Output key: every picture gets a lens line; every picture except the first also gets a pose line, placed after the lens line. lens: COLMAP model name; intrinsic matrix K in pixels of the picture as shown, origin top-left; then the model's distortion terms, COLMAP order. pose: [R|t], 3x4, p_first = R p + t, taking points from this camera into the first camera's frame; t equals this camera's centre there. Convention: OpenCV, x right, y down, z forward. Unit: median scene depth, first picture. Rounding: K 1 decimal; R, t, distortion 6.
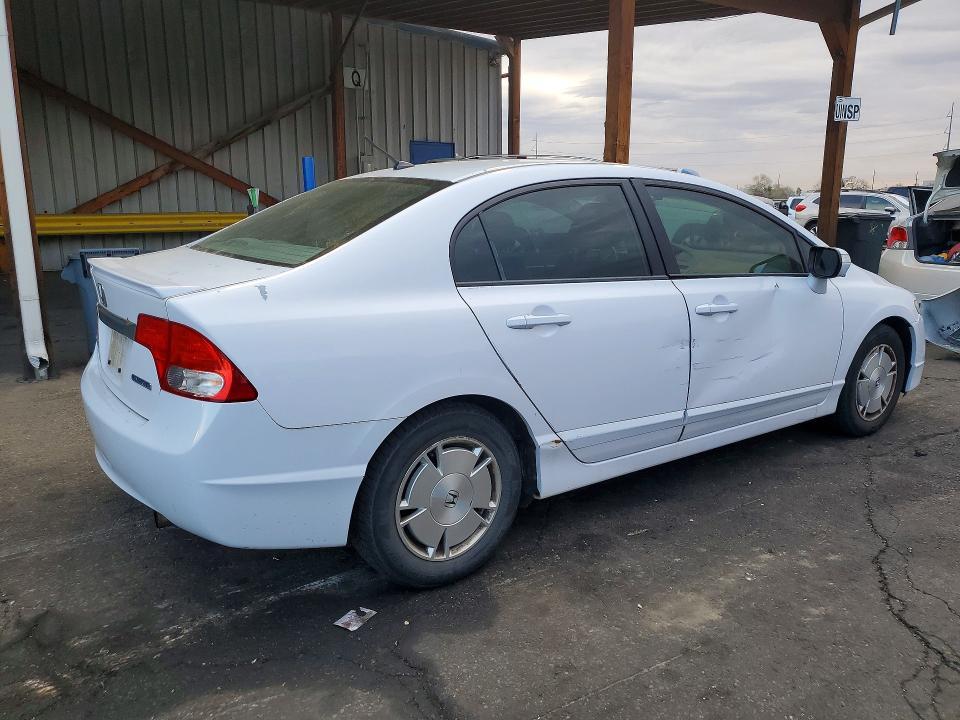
lens RADIAL K [[754.5, 0, 486.8], [0, 754.5, 359.8], [0, 0, 1]] dist [0.001059, 0.004749]
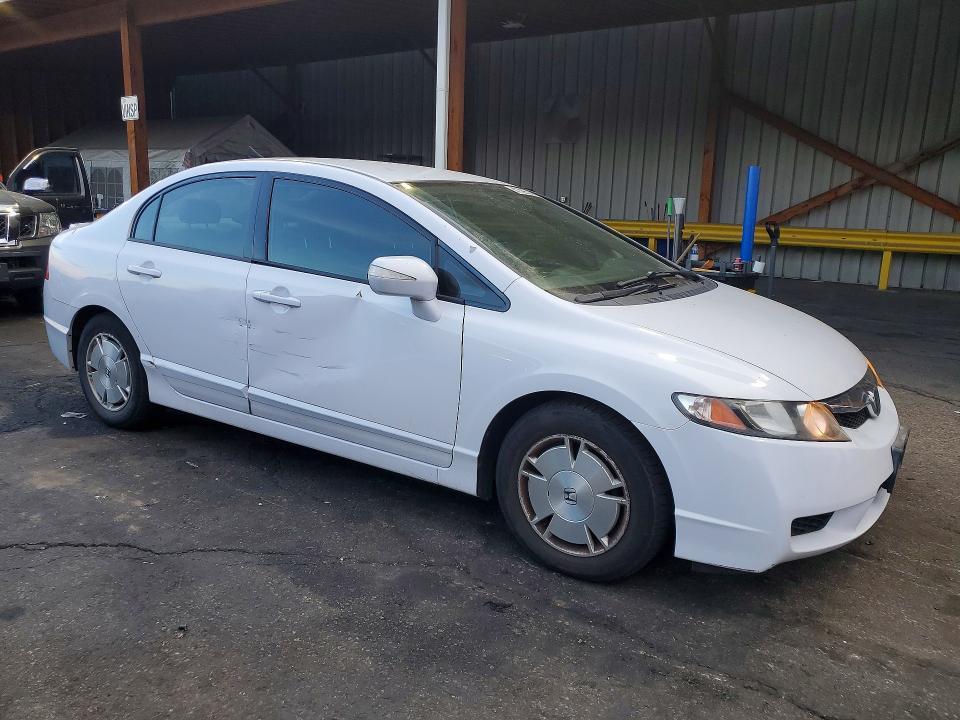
lens RADIAL K [[754.5, 0, 486.6], [0, 754.5, 359.9], [0, 0, 1]] dist [0.001059, 0.004749]
pose [[0.358083, 0.207775, -0.910278, 1.019321], [-0.234290, 0.963729, 0.127811, -0.139862], [0.903817, 0.167502, 0.393774, 0.657173]]
